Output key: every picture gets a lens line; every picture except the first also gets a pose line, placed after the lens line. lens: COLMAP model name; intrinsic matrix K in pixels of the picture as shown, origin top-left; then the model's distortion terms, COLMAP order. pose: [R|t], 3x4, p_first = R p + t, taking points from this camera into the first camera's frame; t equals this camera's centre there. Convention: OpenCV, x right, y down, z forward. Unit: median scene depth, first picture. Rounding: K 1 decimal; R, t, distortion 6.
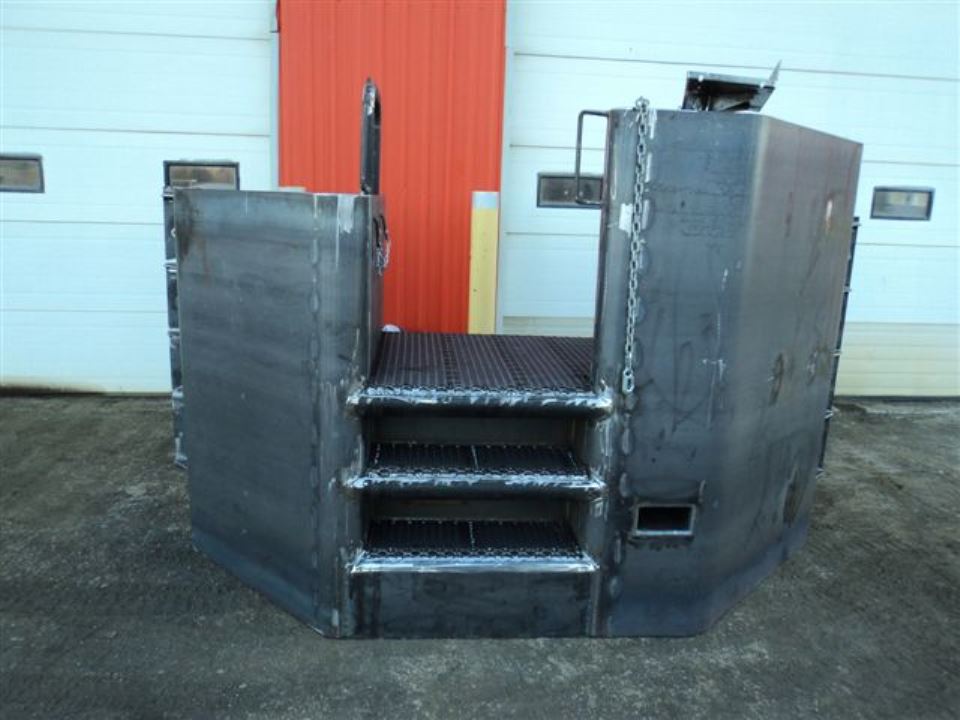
lens RADIAL K [[767.9, 0, 483.0], [0, 767.9, 364.9], [0, 0, 1]] dist [-0.021468, 0.013996]
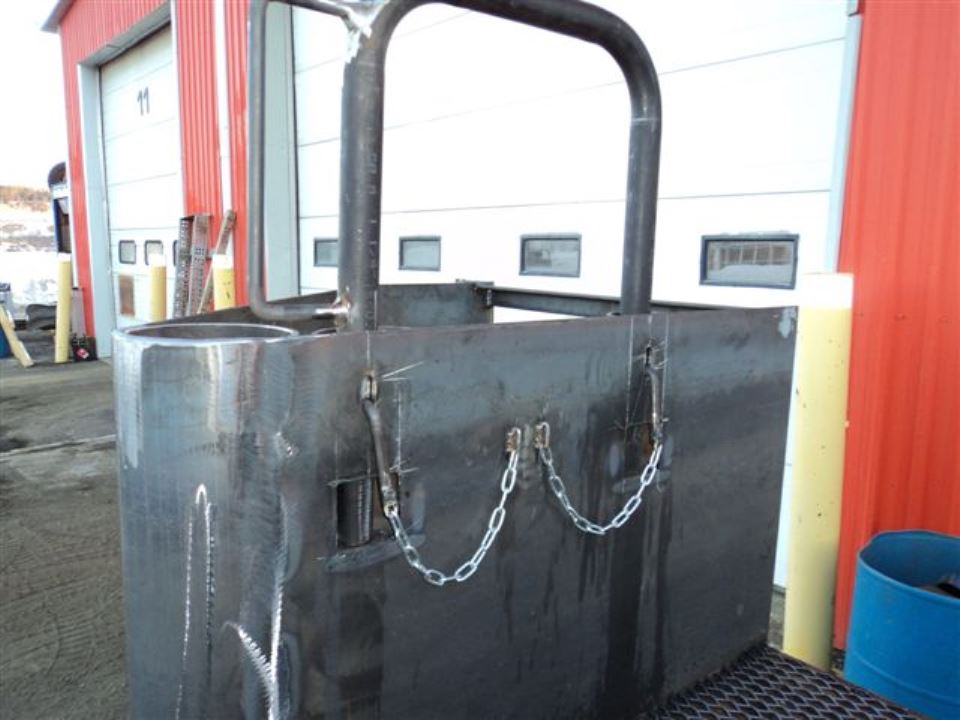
lens RADIAL K [[767.9, 0, 483.0], [0, 767.9, 364.9], [0, 0, 1]] dist [-0.021468, 0.013996]
pose [[0.570451, 0.096544, -0.815637, 0.143369], [-0.174679, 0.984609, -0.005624, -0.203035], [0.802541, 0.145683, 0.578536, 0.829414]]
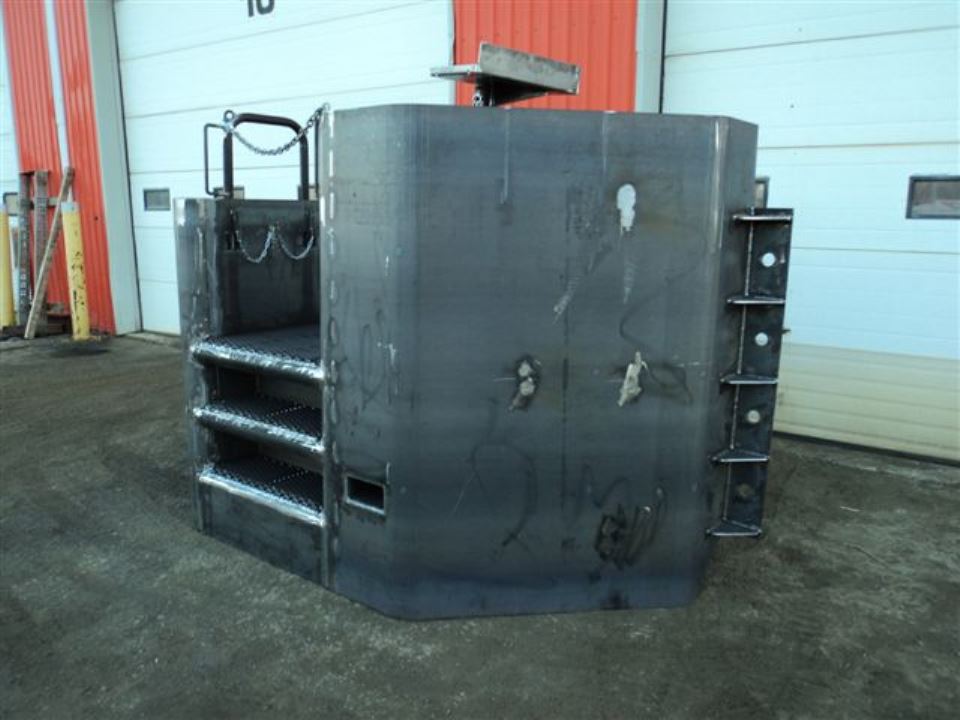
lens RADIAL K [[767.9, 0, 483.0], [0, 767.9, 364.9], [0, 0, 1]] dist [-0.021468, 0.013996]
pose [[0.752346, 0.104007, -0.650507, 1.041075], [-0.126760, 0.991861, 0.011979, -0.007644], [0.646458, 0.073446, 0.759406, 0.291766]]
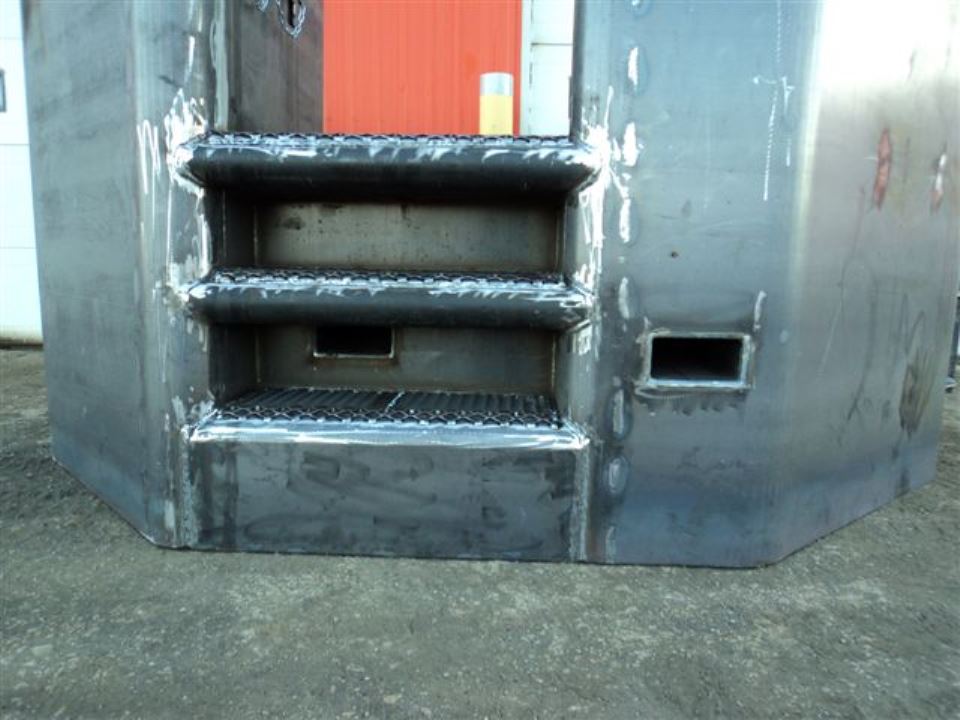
lens RADIAL K [[767.9, 0, 483.0], [0, 767.9, 364.9], [0, 0, 1]] dist [-0.021468, 0.013996]
pose [[0.994229, -0.002956, -0.107237, 0.136163], [-0.005250, 0.997082, -0.076156, 0.254955], [0.107149, 0.076279, 0.991312, 0.390471]]
